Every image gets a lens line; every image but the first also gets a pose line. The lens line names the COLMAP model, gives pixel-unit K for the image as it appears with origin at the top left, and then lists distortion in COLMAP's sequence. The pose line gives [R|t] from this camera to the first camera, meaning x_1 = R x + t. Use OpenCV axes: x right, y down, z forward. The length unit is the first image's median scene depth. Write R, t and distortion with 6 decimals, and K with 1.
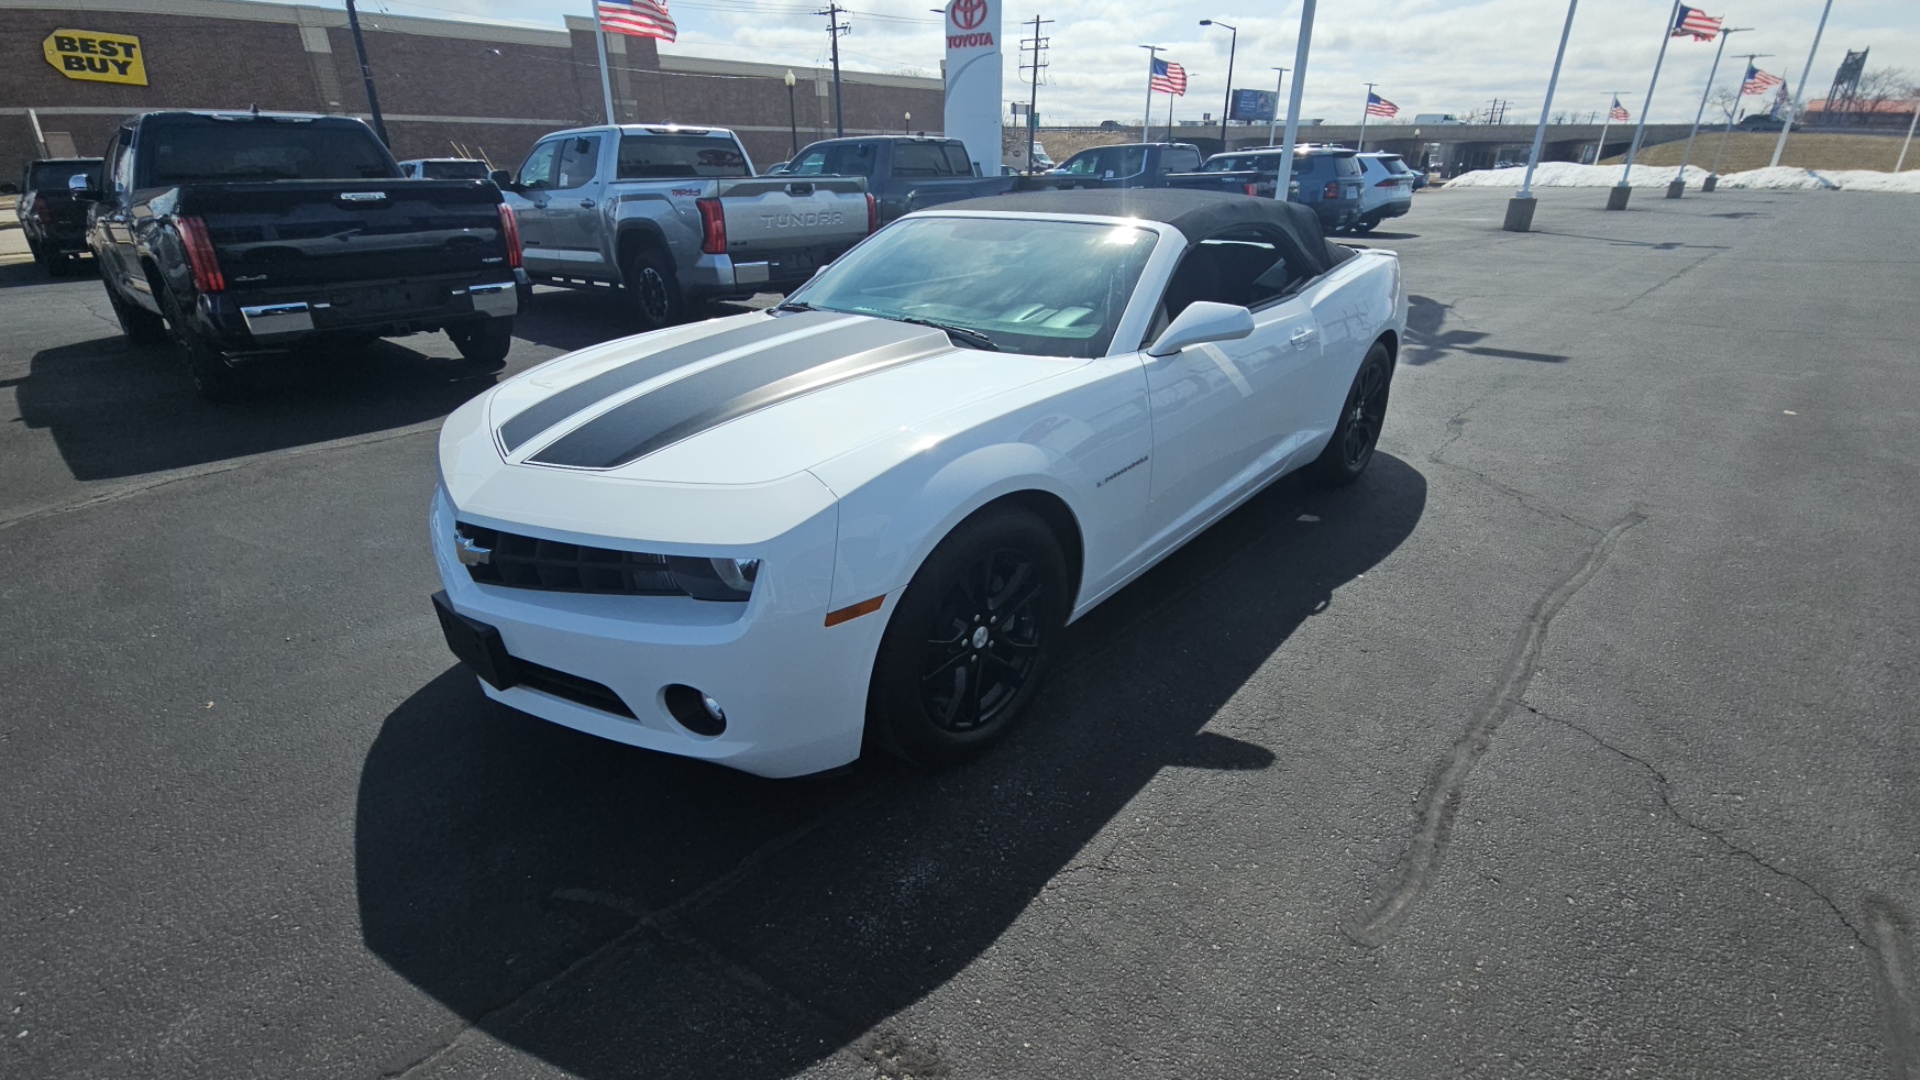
lens RADIAL K [[846.0, 0, 968.6], [0, 846.0, 548.4], [0, 0, 1]] dist [0.028808, -0.020434]
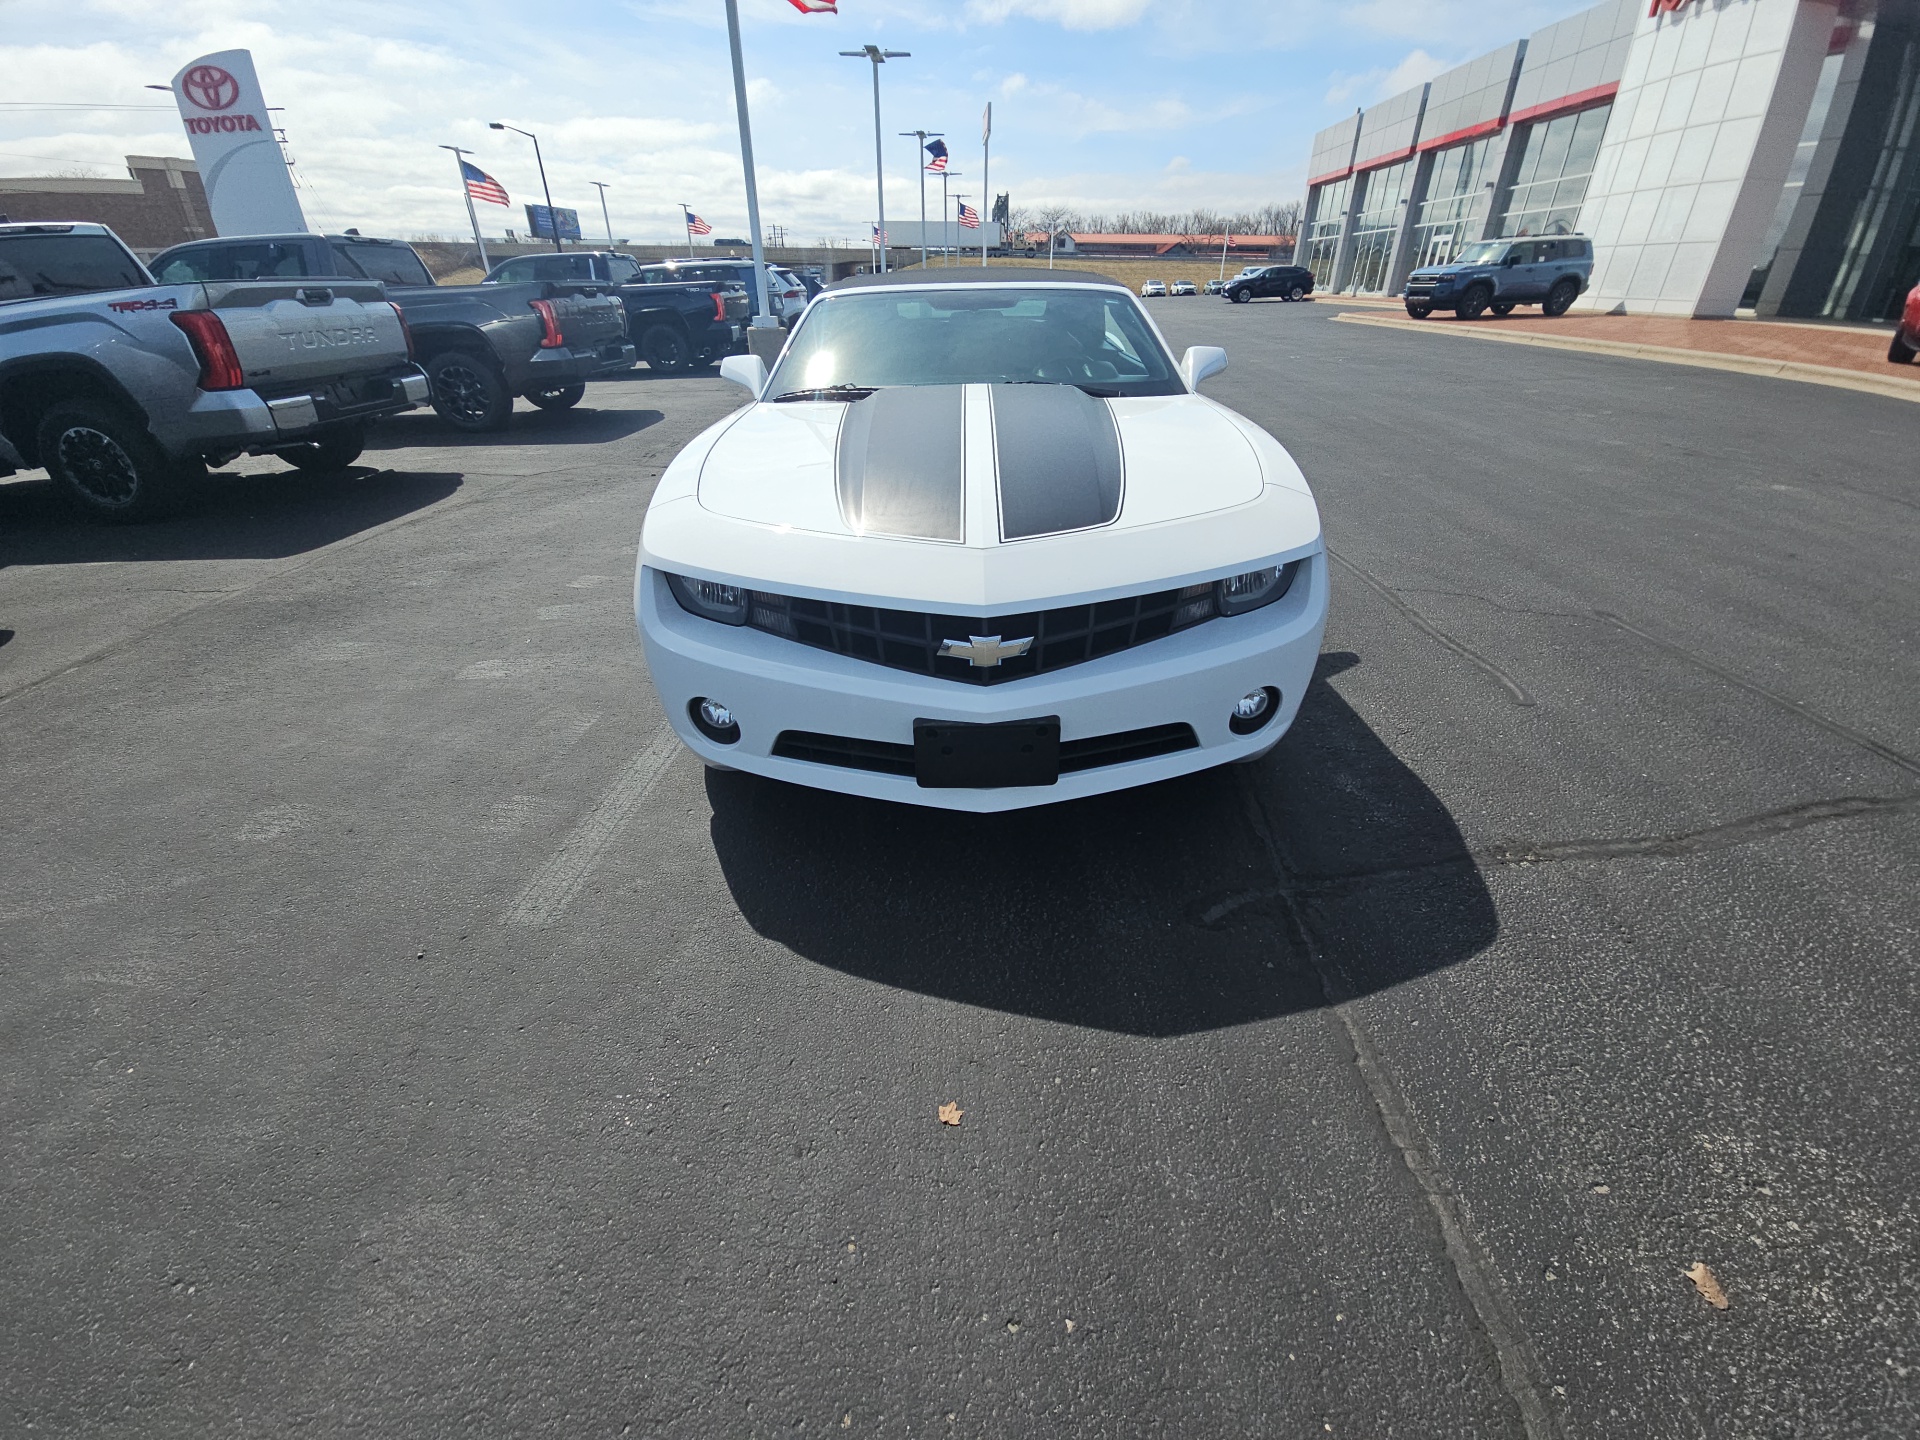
lens RADIAL K [[768.6, 0, 975.5], [0, 768.6, 722.8], [0, 0, 1]] dist [0.040719, -0.024181]
pose [[0.752047, -0.330549, 0.570231, -0.295074], [0.279340, 0.943456, 0.178492, -0.021056], [-0.596988, 0.025054, 0.801859, 0.097195]]
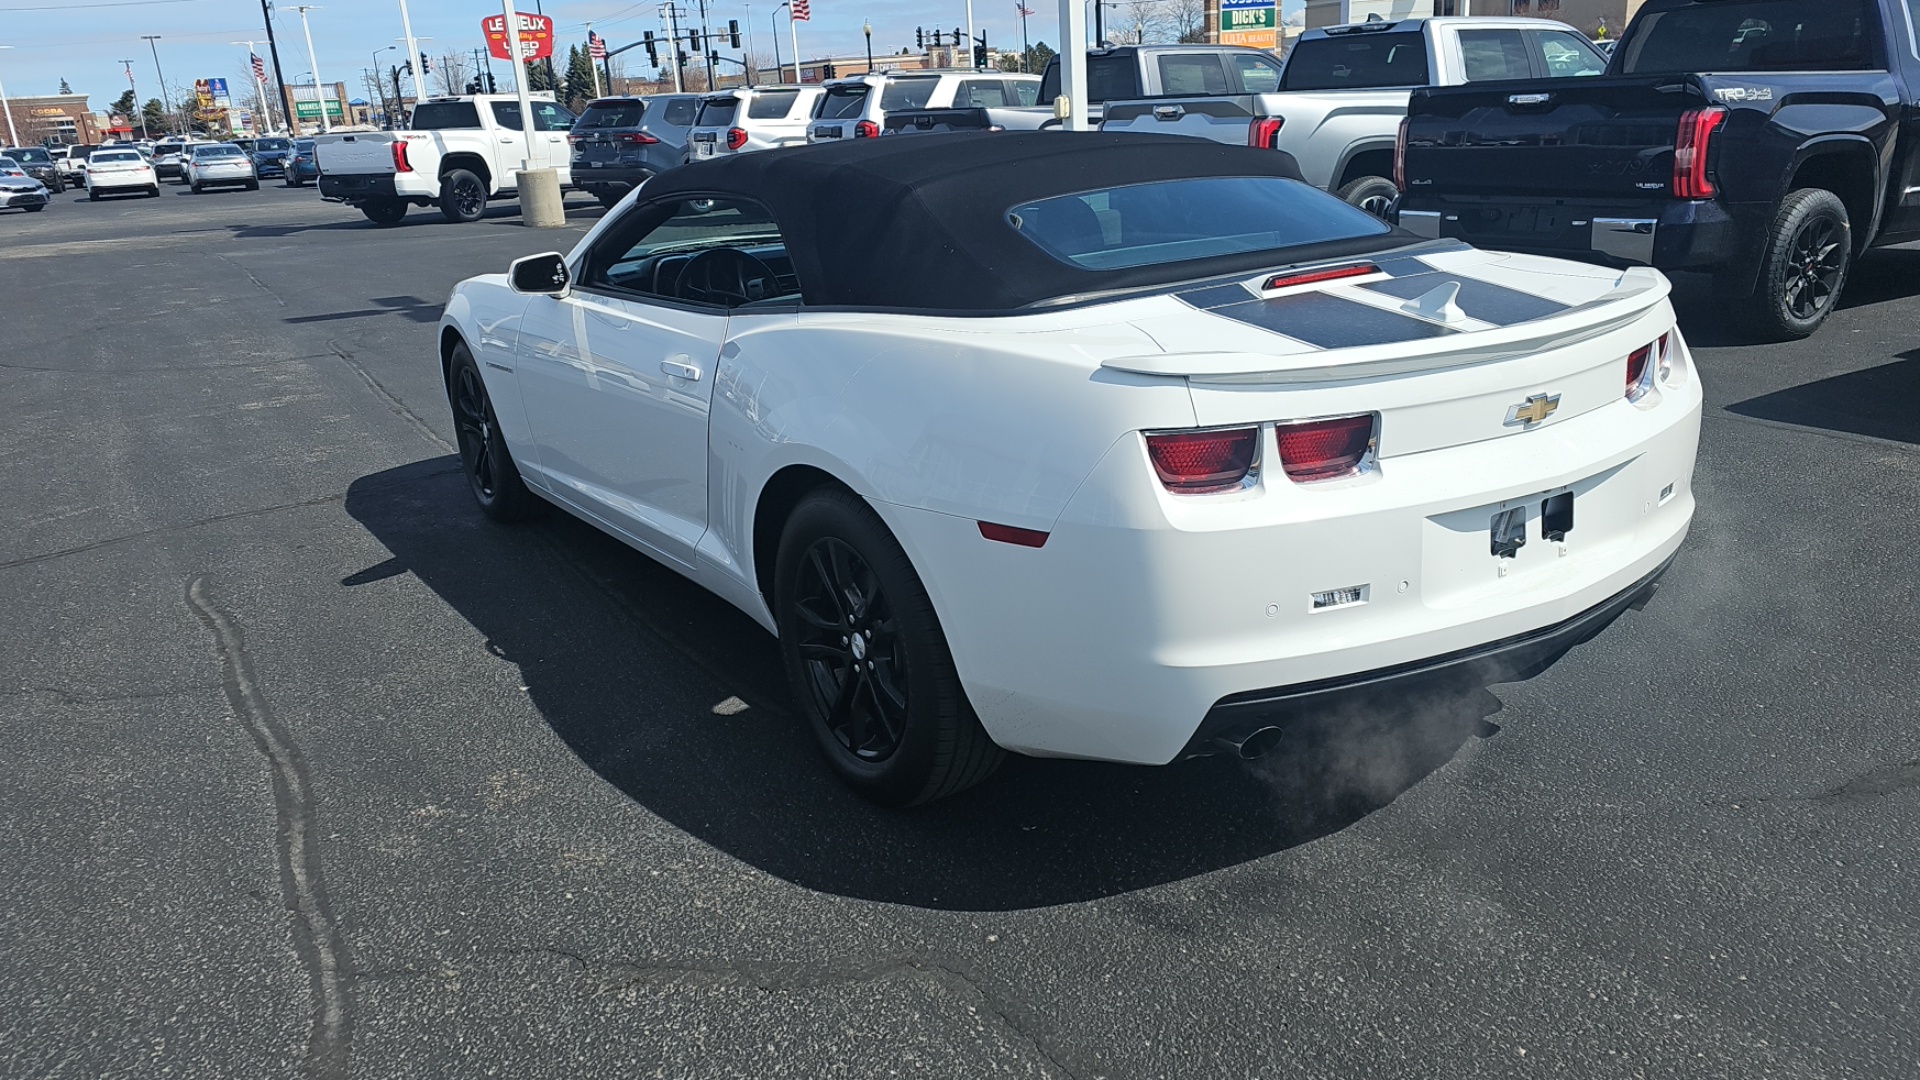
lens RADIAL K [[1349.6, 0, 957.0], [0, 1349.6, 546.3], [0, 0, 1]] dist [0.069718, -0.053007]
pose [[-0.256639, 0.313735, -0.914170, 0.587791], [-0.352909, 0.850123, 0.390828, -0.271029], [0.899773, 0.422921, -0.107454, 0.607603]]
